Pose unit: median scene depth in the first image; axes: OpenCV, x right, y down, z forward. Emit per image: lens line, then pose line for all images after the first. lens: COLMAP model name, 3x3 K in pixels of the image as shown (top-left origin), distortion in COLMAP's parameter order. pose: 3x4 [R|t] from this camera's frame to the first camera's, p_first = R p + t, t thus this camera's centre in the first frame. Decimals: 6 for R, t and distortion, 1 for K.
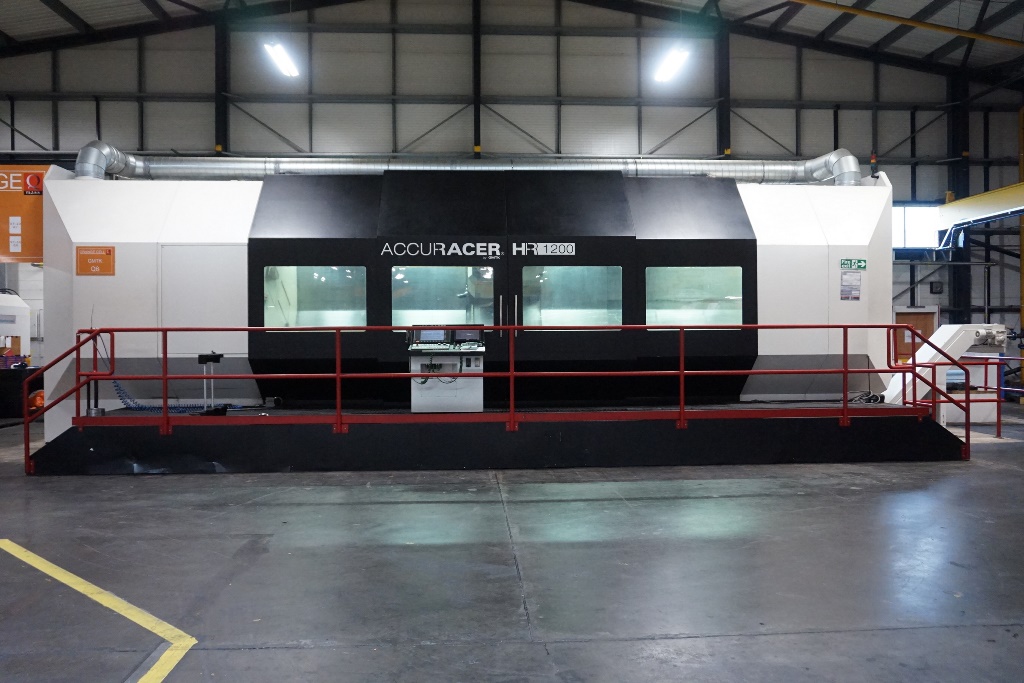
lens RADIAL K [[775.7, 0, 512.0], [0, 775.7, 341.5], [0, 0, 1]] dist [0.002961, 0.002521]
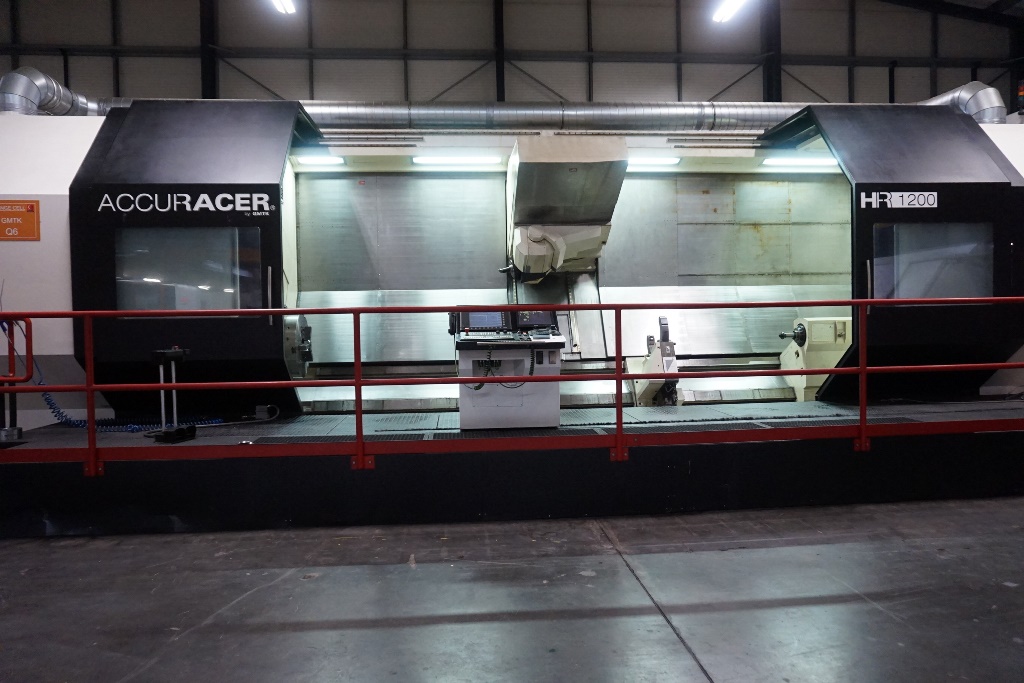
lens RADIAL K [[703.0, 0, 512.0], [0, 703.0, 341.5], [0, 0, 1]] dist [0.028770, 0.000032]
pose [[0.999819, -0.010047, 0.016128, -0.081670], [0.009673, 0.999686, 0.023095, -0.002597], [-0.016355, -0.022934, 0.999603, 0.316792]]
